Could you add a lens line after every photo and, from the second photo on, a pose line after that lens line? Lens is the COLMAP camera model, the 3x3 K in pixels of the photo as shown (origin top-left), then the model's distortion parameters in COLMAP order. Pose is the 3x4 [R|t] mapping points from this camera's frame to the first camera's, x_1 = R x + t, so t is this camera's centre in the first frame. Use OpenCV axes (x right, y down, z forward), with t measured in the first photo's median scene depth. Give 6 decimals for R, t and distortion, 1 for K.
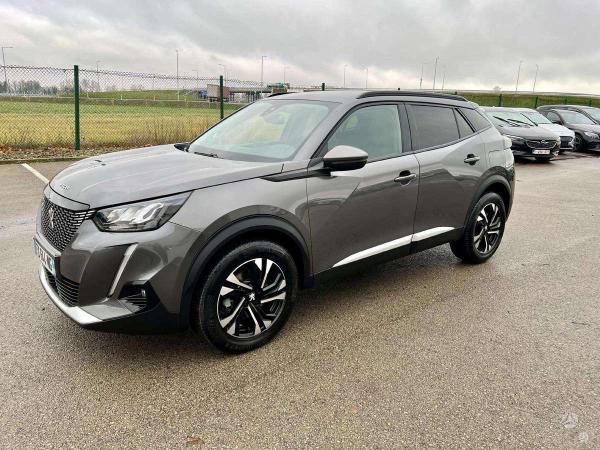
lens RADIAL K [[569.4, 0, 300.0], [0, 569.4, 225.0], [0, 0, 1]] dist [0.013907, 0.001196]
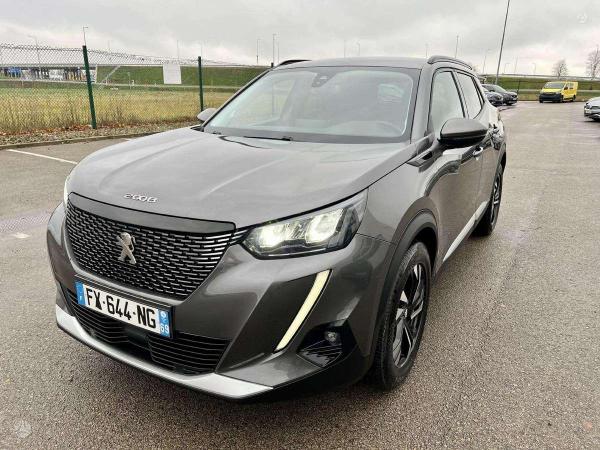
lens RADIAL K [[569.4, 0, 300.0], [0, 569.4, 225.0], [0, 0, 1]] dist [0.013907, 0.001196]
pose [[0.904881, -0.112819, 0.410442, -0.566644], [0.091445, 0.993246, 0.071413, -0.072673], [-0.415727, -0.027088, 0.909086, 0.356465]]
